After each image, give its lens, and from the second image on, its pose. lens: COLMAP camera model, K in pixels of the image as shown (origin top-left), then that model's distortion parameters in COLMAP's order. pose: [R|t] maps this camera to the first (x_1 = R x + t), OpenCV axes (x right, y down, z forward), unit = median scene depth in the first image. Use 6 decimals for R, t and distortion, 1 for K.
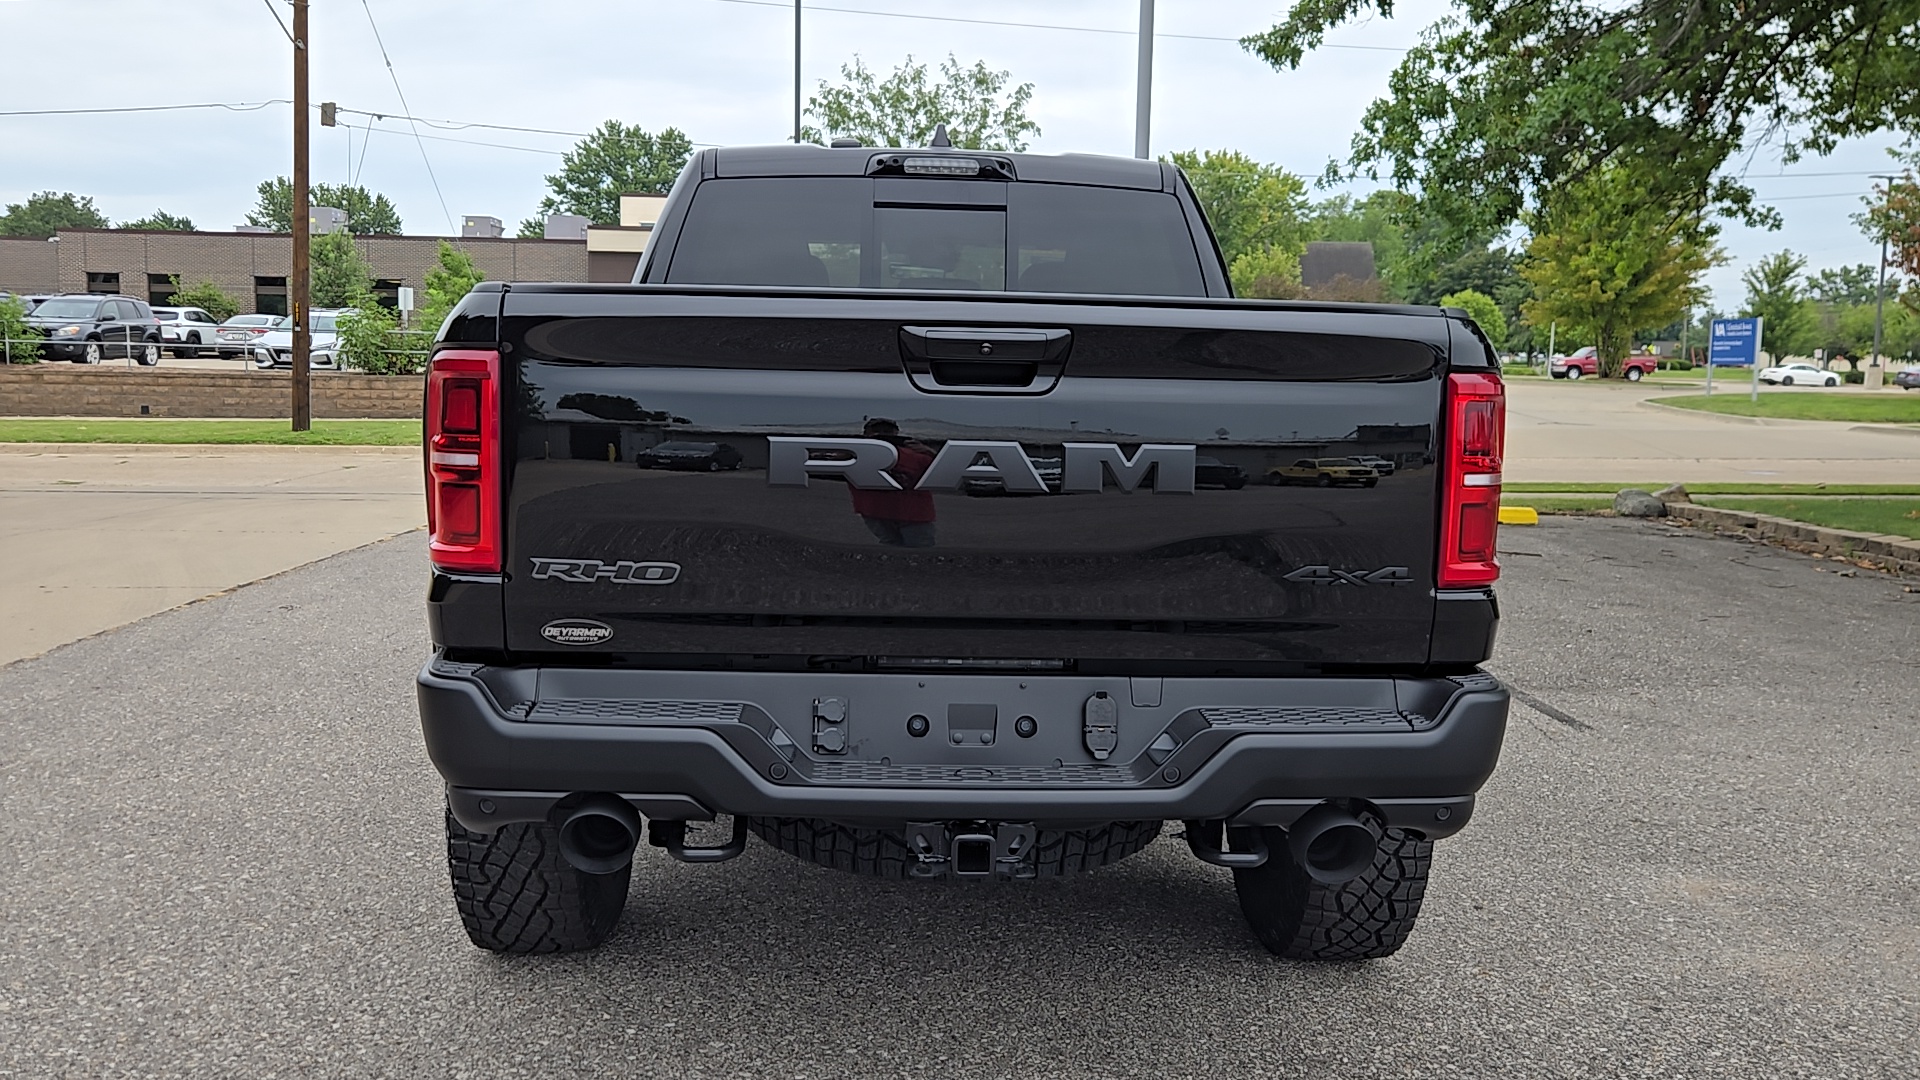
lens RADIAL K [[1602.9, 0, 951.2], [0, 1602.9, 530.8], [0, 0, 1]] dist [0.014851, -0.007149]
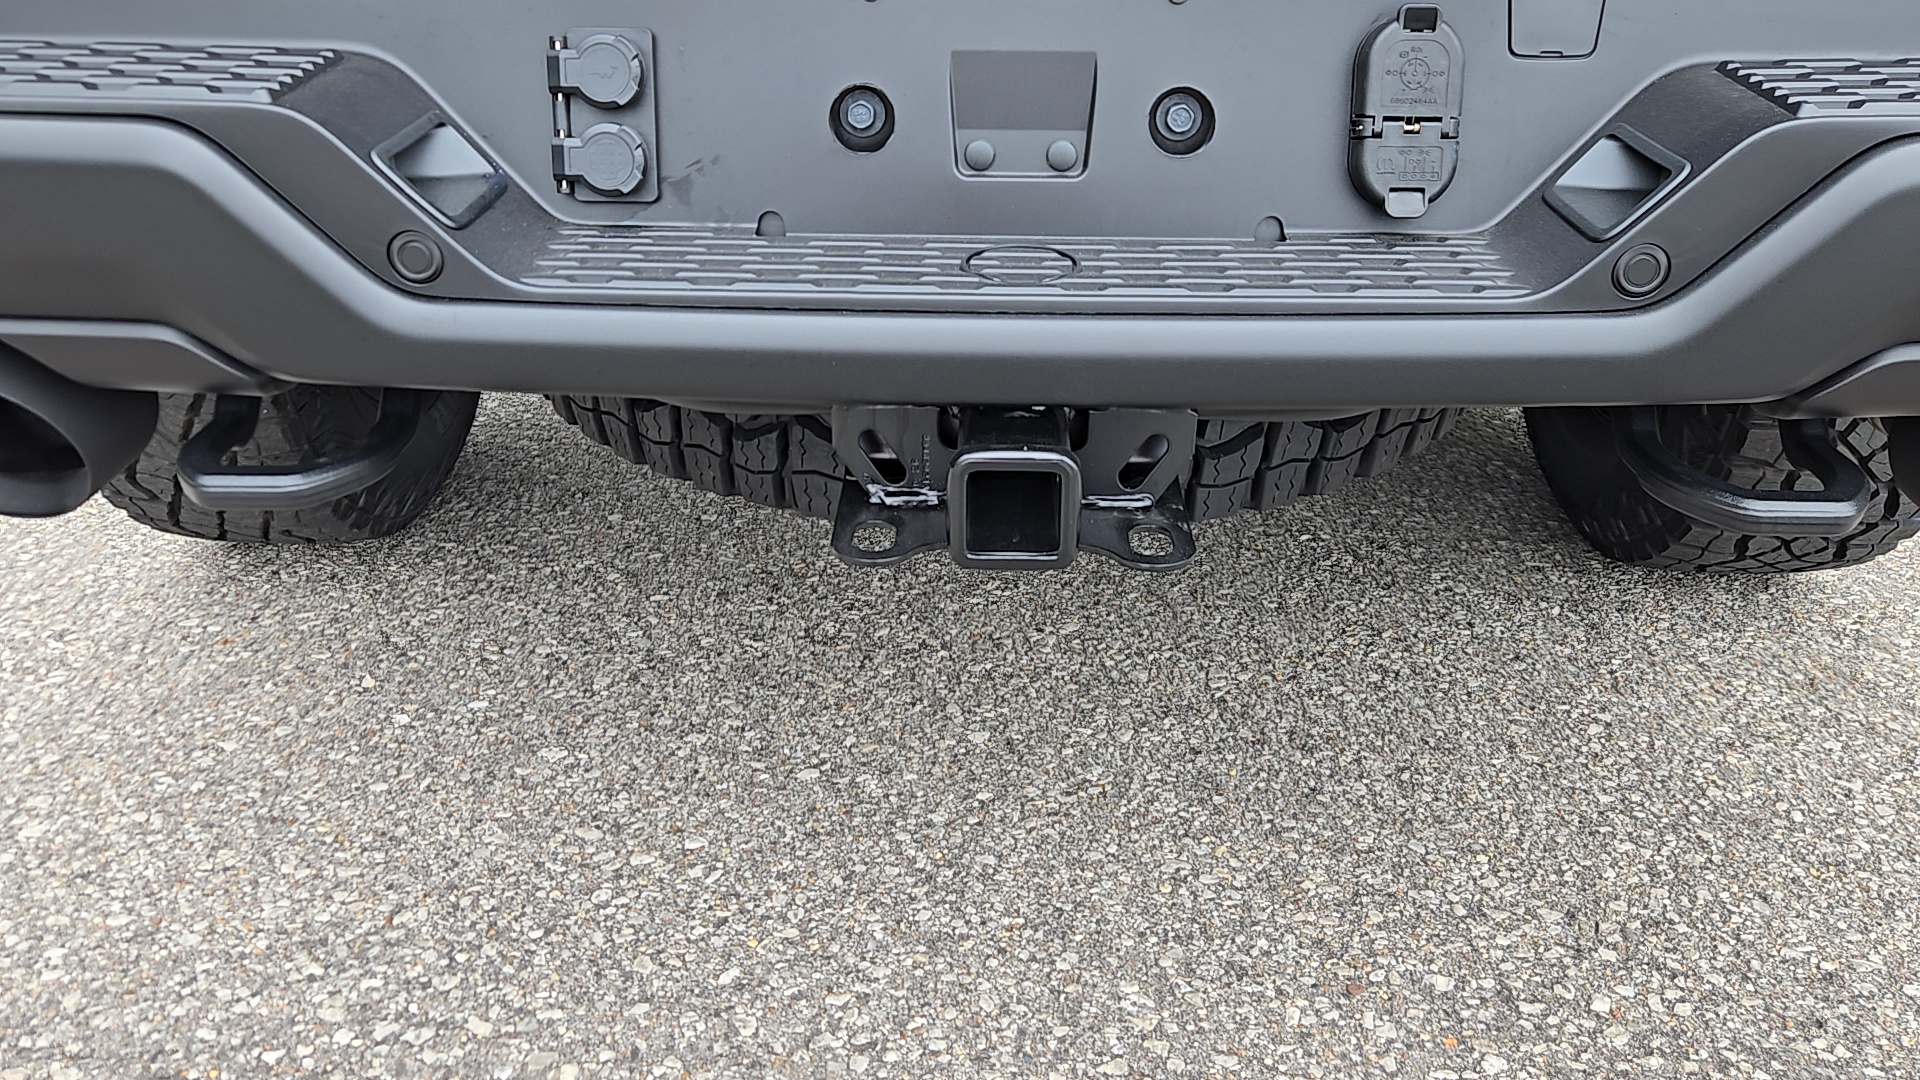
lens RADIAL K [[1602.9, 0, 951.2], [0, 1602.9, 530.8], [0, 0, 1]] dist [0.014851, -0.007149]
pose [[0.996994, 0.016906, -0.075610, 0.025248], [0.010379, 0.937963, 0.346581, 0.085565], [0.076778, -0.346324, 0.934968, 0.649939]]
